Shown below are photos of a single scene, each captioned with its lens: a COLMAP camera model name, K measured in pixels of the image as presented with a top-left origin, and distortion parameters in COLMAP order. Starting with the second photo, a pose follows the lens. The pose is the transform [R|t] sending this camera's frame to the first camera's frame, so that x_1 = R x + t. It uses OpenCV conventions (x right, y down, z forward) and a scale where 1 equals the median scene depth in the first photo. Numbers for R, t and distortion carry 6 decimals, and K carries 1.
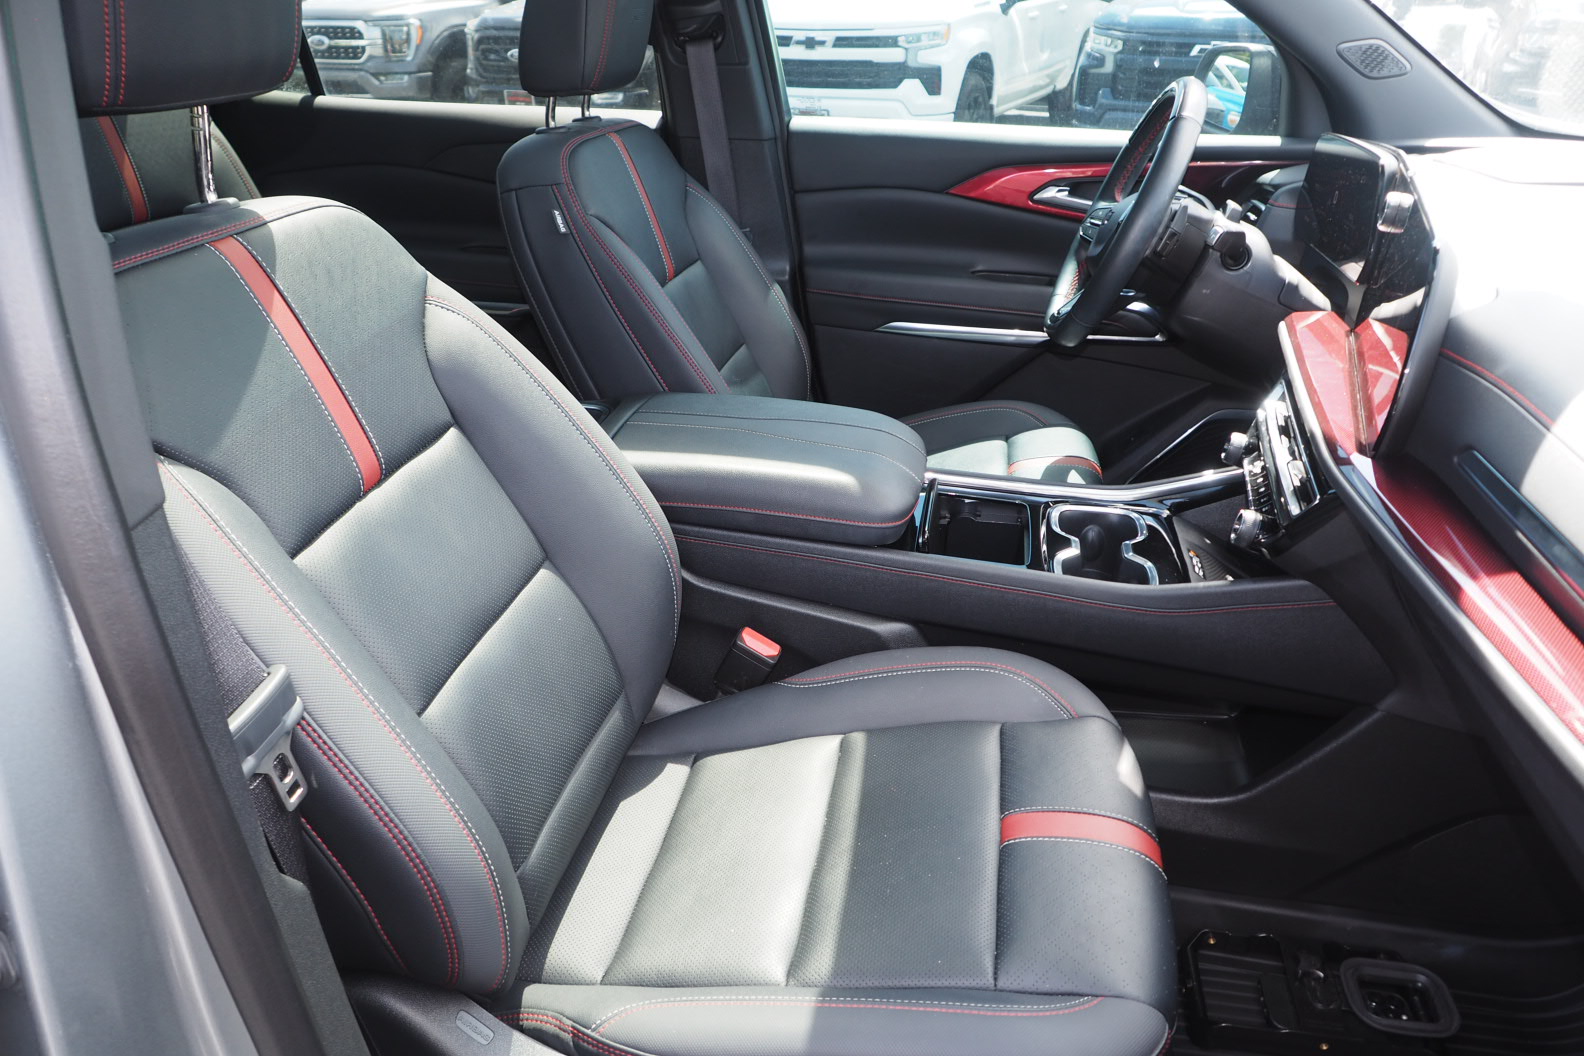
lens RADIAL K [[1101.7, 0, 793.3], [0, 1101.7, 521.1], [0, 0, 1]] dist [-0.010969, 0.000725]
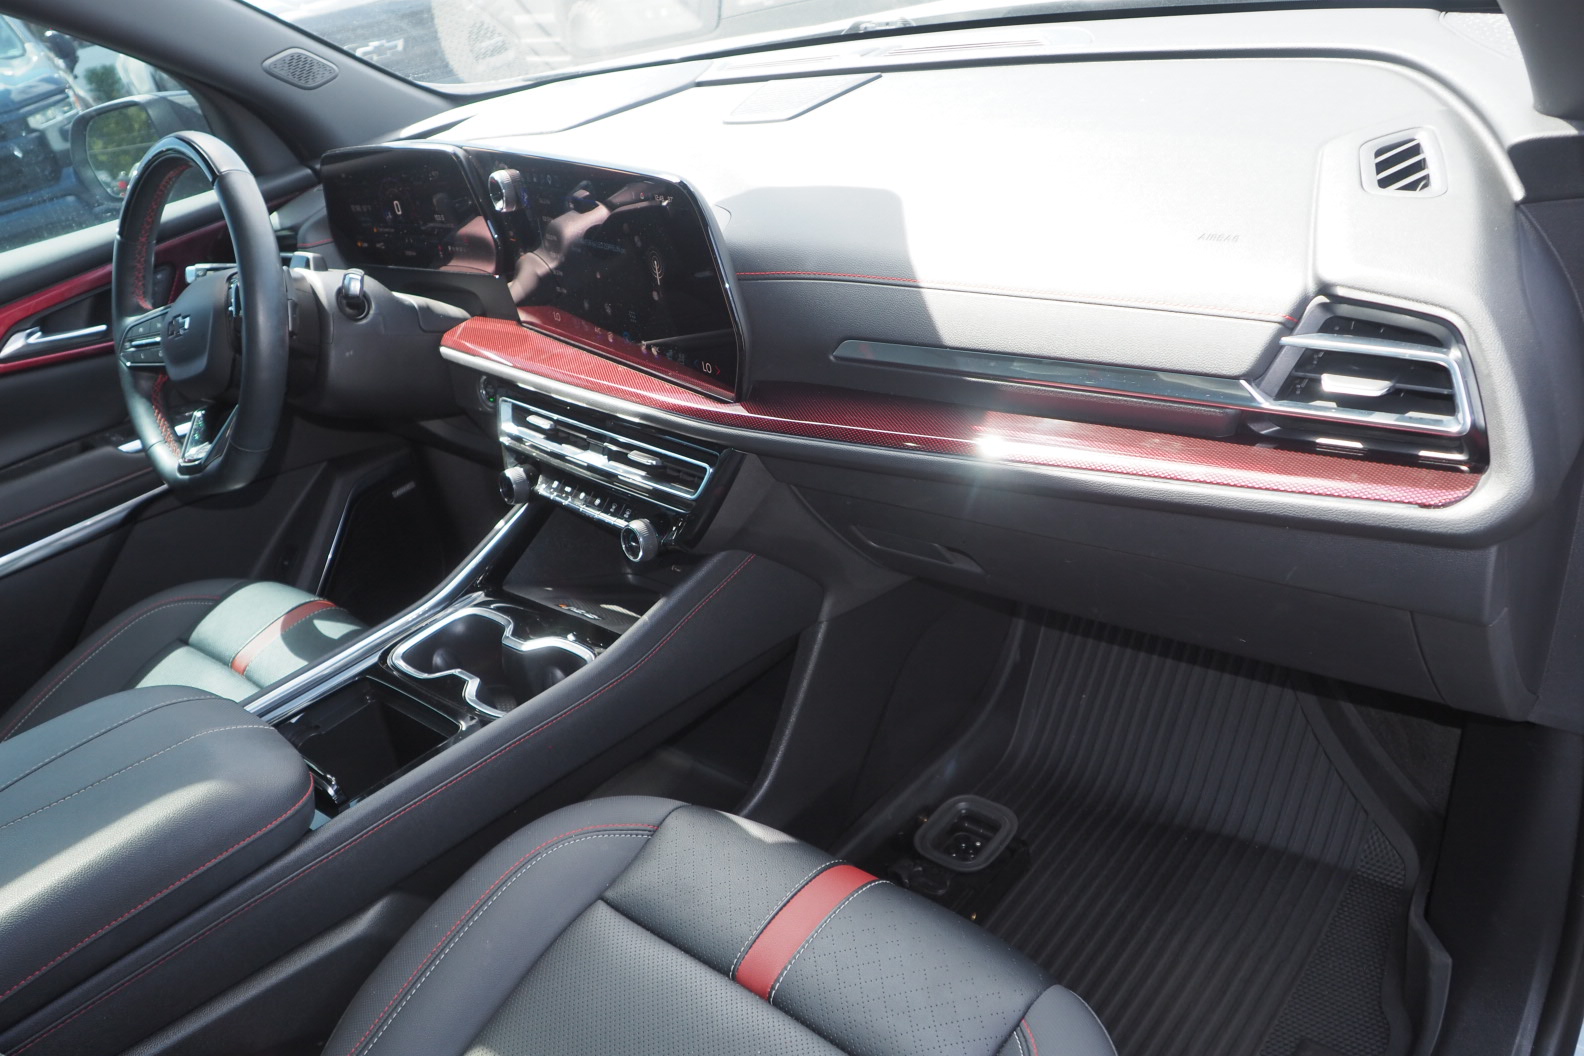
lens RADIAL K [[1184.7, 0, 792.4], [0, 1184.7, 531.5], [0, 0, 1]] dist [-0.022501, 0.004086]
pose [[0.509115, -0.492568, 0.705818, -0.170400], [0.529856, 0.825607, 0.193974, -0.101958], [-0.678273, 0.275227, 0.681319, 0.215626]]
